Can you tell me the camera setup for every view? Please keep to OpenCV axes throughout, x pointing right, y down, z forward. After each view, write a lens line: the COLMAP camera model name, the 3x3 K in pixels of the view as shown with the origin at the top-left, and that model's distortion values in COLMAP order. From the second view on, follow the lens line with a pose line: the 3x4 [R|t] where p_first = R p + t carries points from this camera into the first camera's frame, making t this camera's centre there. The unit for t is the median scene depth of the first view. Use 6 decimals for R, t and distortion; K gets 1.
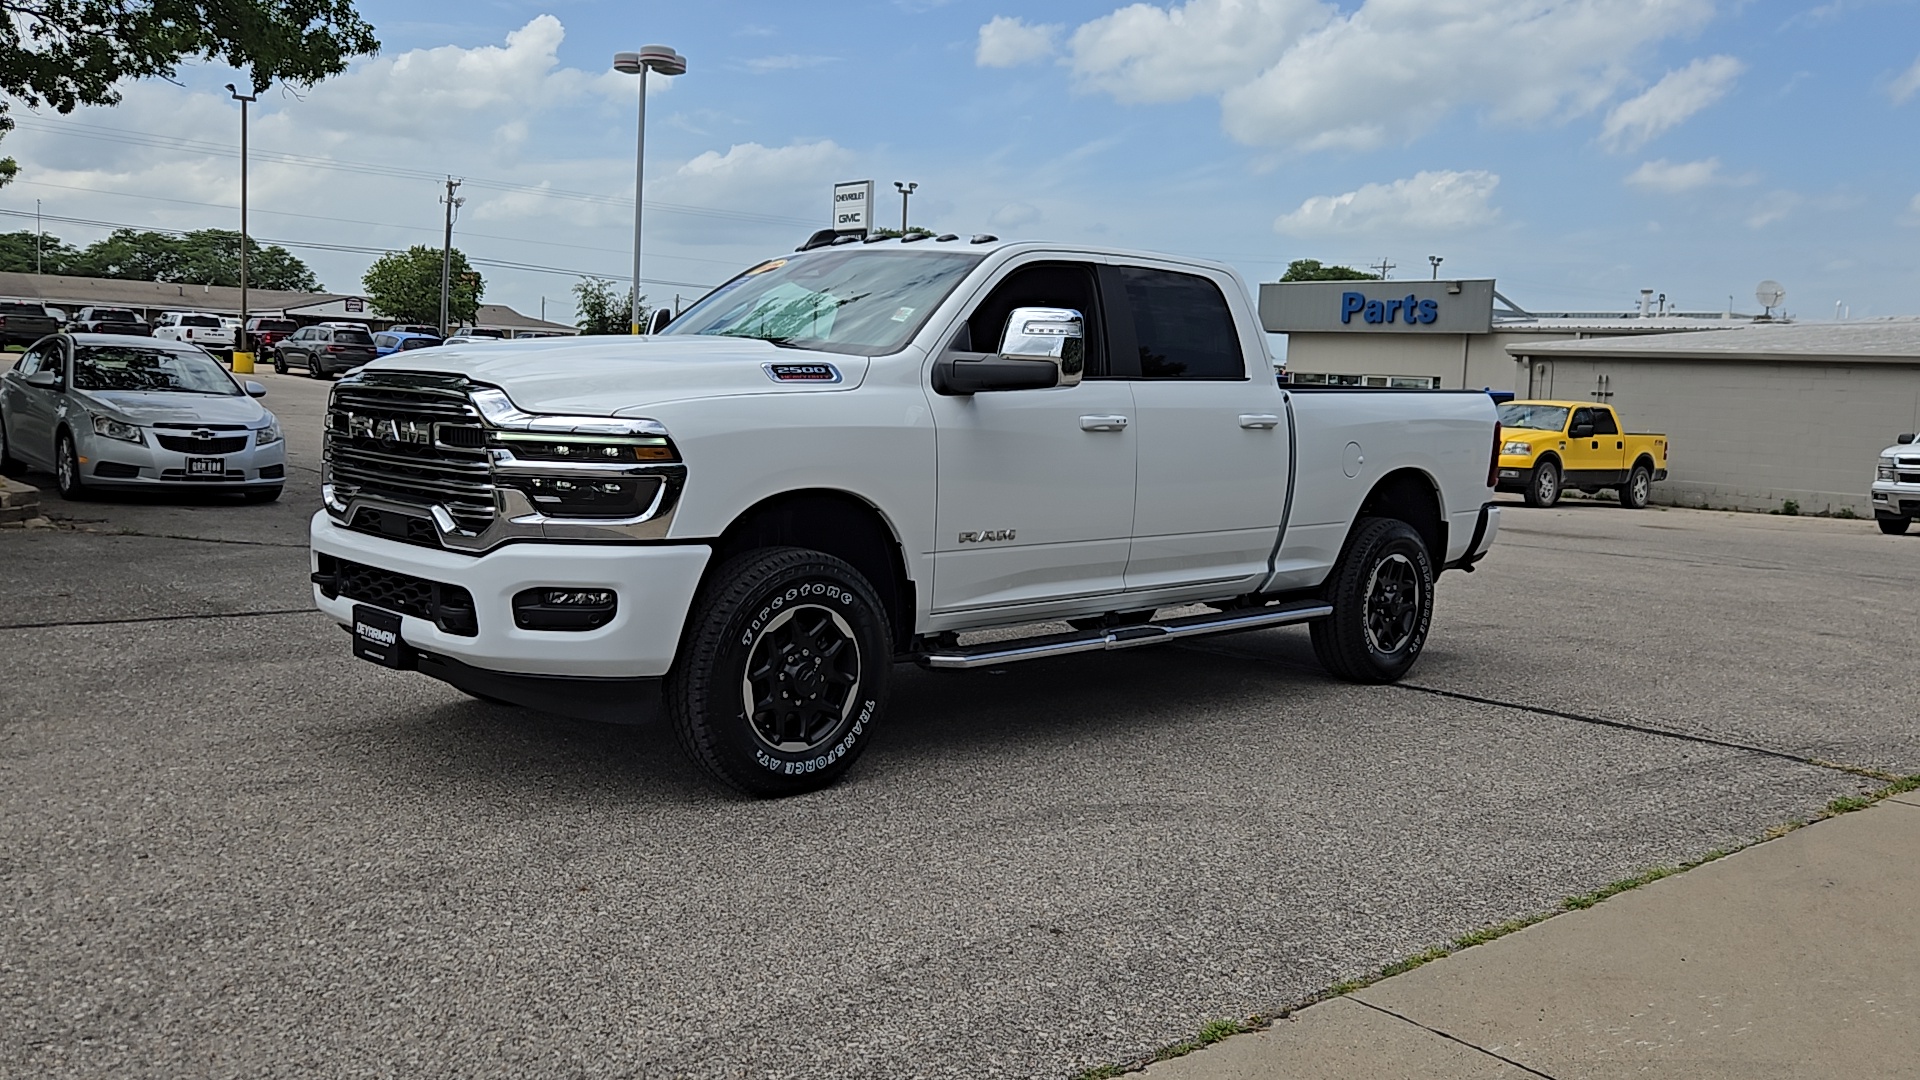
lens RADIAL K [[1645.7, 0, 956.5], [0, 1645.7, 552.9], [0, 0, 1]] dist [0.020443, -0.025671]
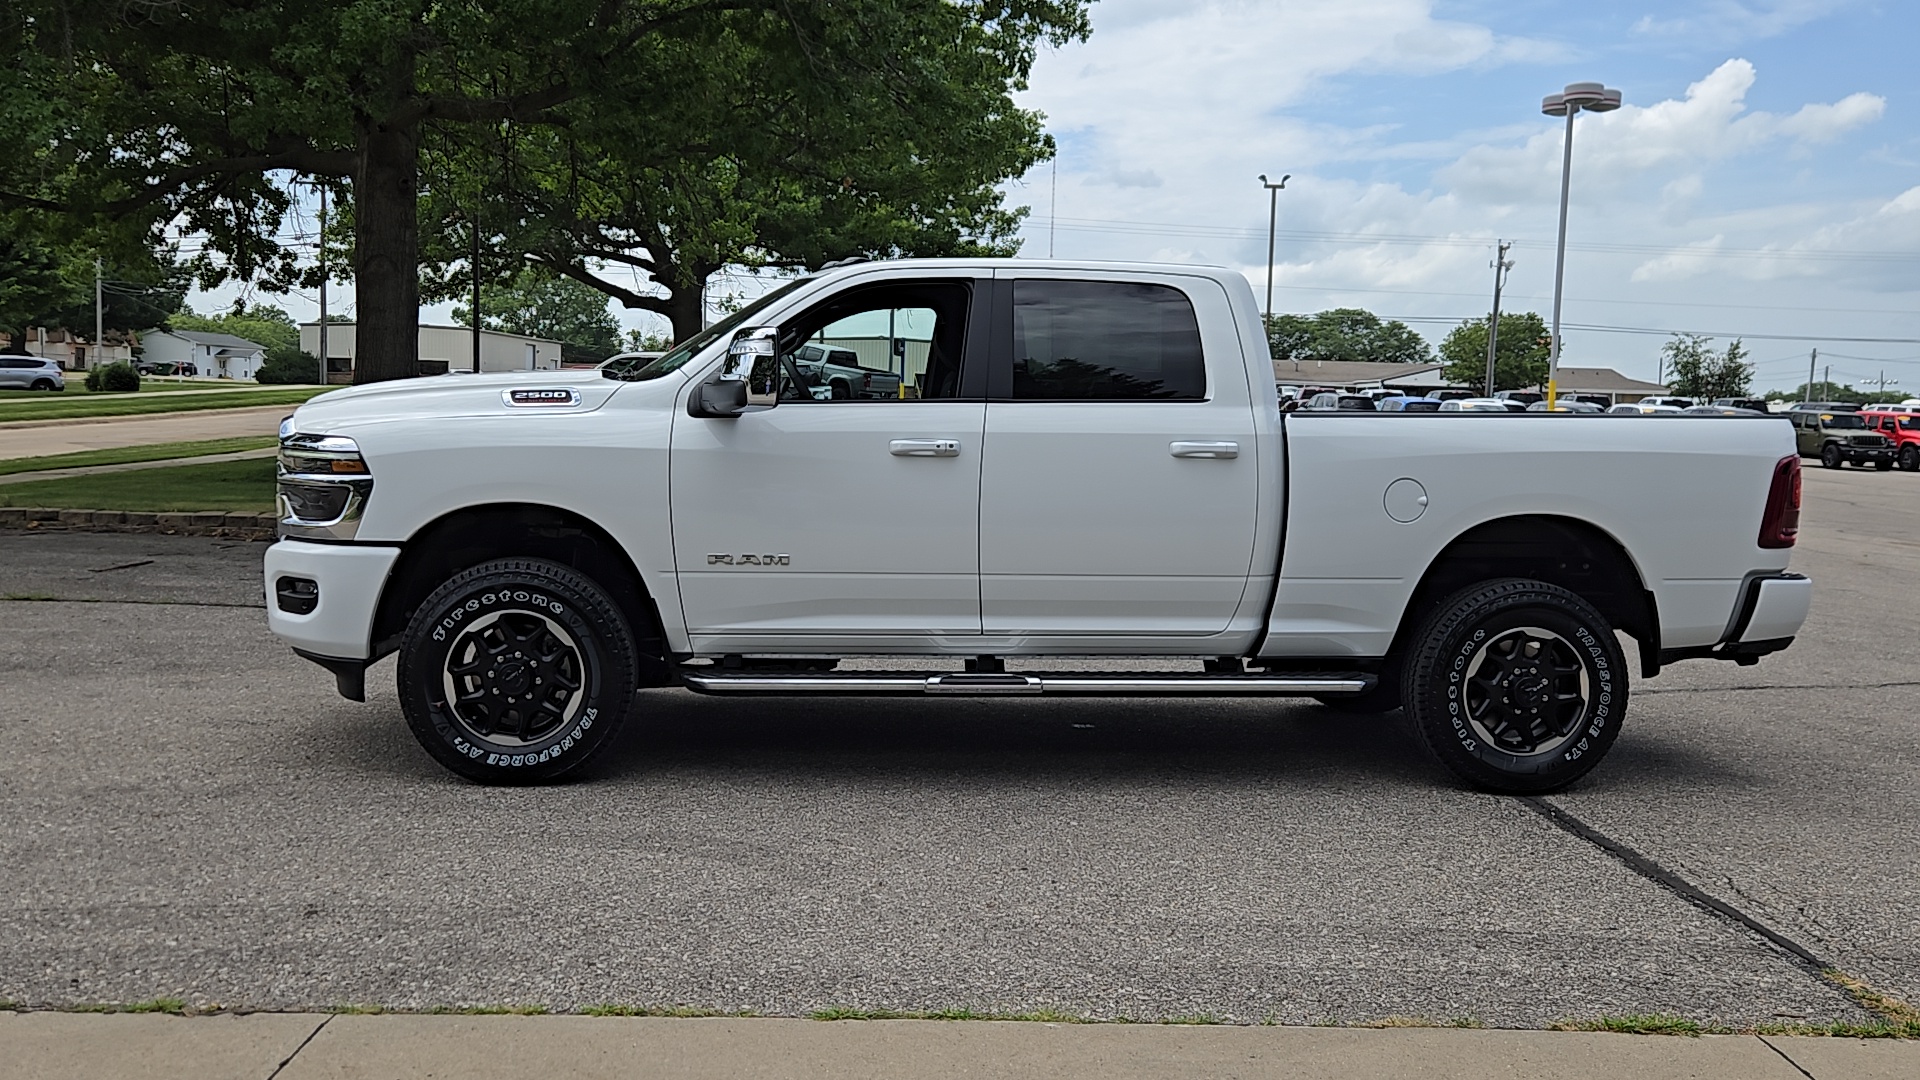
lens RADIAL K [[1645.7, 0, 956.5], [0, 1645.7, 552.9], [0, 0, 1]] dist [0.020443, -0.025671]
pose [[0.763442, 0.034907, -0.644932, 0.468057], [-0.062150, 0.997875, -0.019561, -0.001699], [0.642879, 0.055016, 0.763990, 0.201096]]
